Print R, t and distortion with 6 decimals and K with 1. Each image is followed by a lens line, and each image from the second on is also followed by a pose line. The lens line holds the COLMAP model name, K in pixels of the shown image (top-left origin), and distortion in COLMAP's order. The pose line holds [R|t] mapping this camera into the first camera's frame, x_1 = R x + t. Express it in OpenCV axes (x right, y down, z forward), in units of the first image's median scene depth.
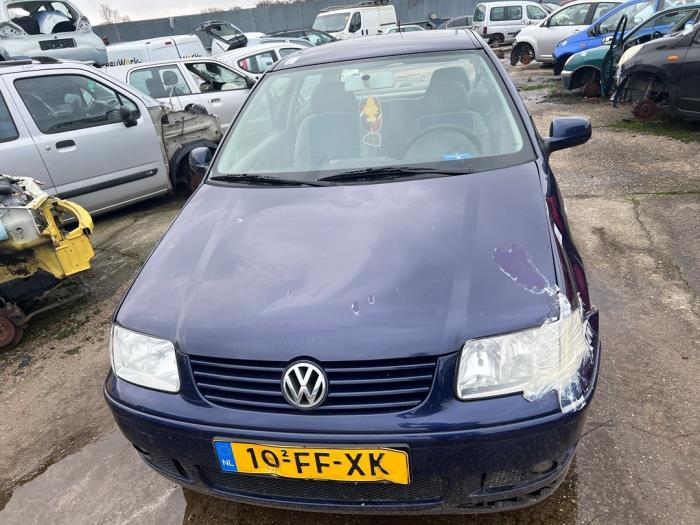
lens RADIAL K [[522.1, 0, 351.7], [0, 522.1, 263.2], [0, 0, 1]] dist [0.058265, -0.052331]
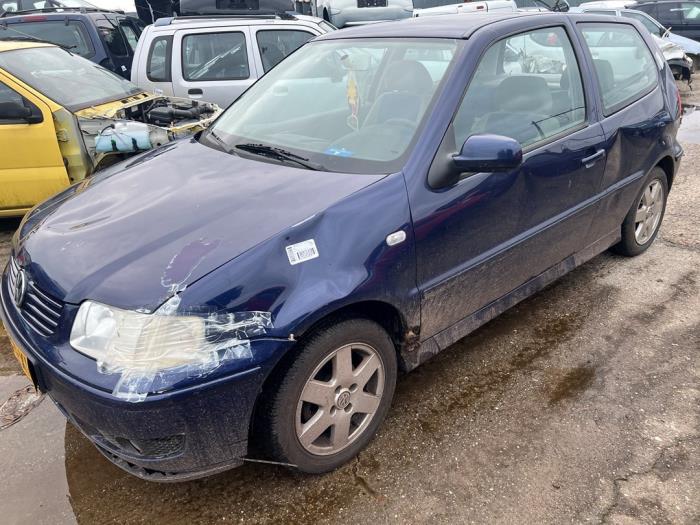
lens RADIAL K [[522.1, 0, 346.2], [0, 522.1, 258.5], [0, 0, 1]] dist [0.058265, -0.052331]
pose [[0.788521, 0.316369, -0.527395, 0.579024], [-0.289286, 0.947549, 0.135888, -0.115932], [0.542723, 0.045417, 0.838683, 0.173934]]
